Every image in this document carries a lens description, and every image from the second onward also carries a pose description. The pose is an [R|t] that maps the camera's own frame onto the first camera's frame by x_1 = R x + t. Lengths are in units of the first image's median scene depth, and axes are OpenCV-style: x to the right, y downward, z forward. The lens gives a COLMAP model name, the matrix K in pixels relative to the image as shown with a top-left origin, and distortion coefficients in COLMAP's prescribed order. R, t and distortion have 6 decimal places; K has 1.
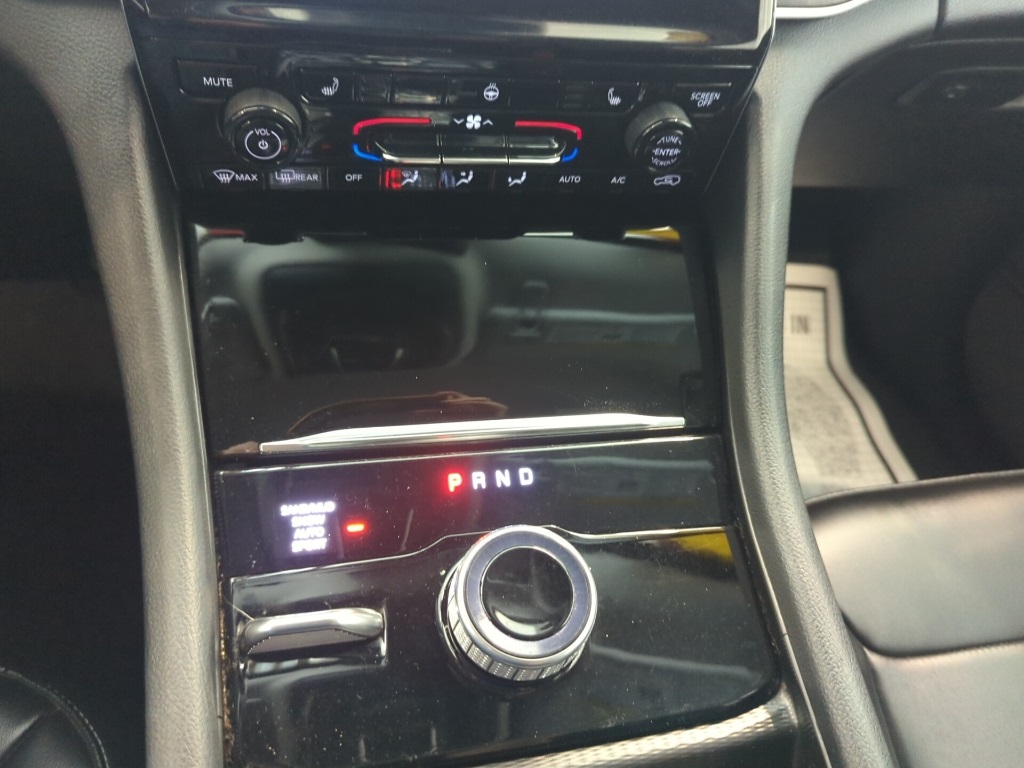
lens RADIAL K [[859.2, 0, 512.3], [0, 859.2, 371.5], [0, 0, 1]] dist [0.039442, -0.004450]
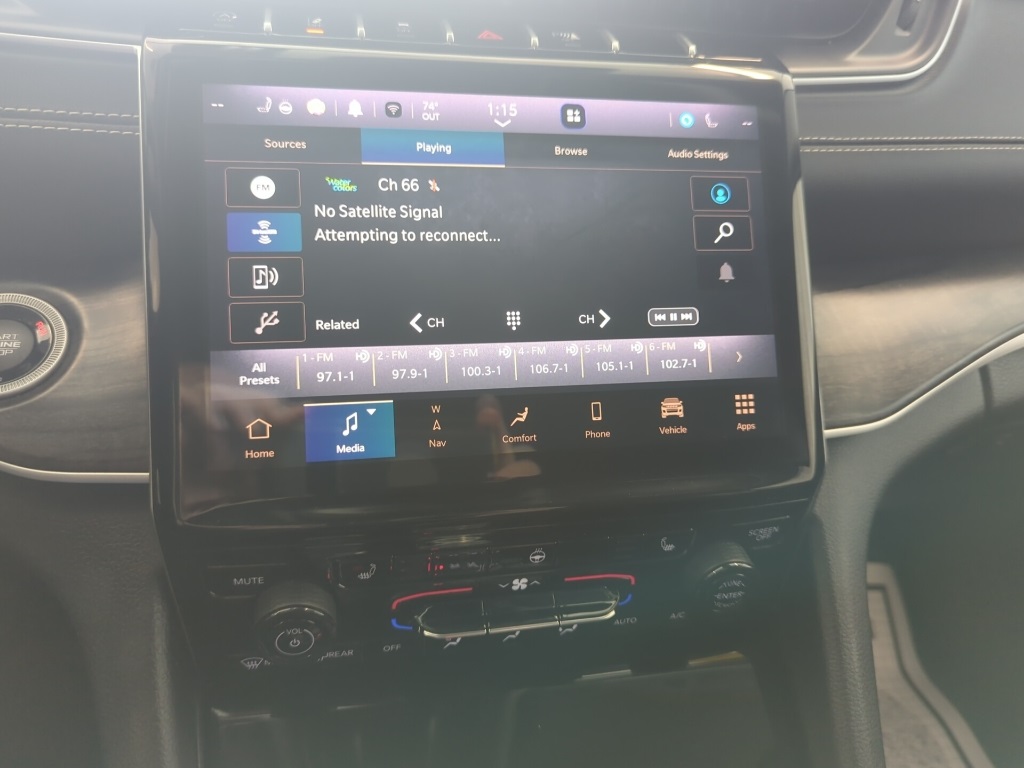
lens RADIAL K [[859.2, 0, 512.3], [0, 859.2, 371.5], [0, 0, 1]] dist [0.039442, -0.004450]
pose [[0.998022, -0.058818, -0.022185, -0.018208], [0.051353, 0.966378, -0.251945, -0.269734], [0.036258, 0.250307, 0.967487, 0.041954]]
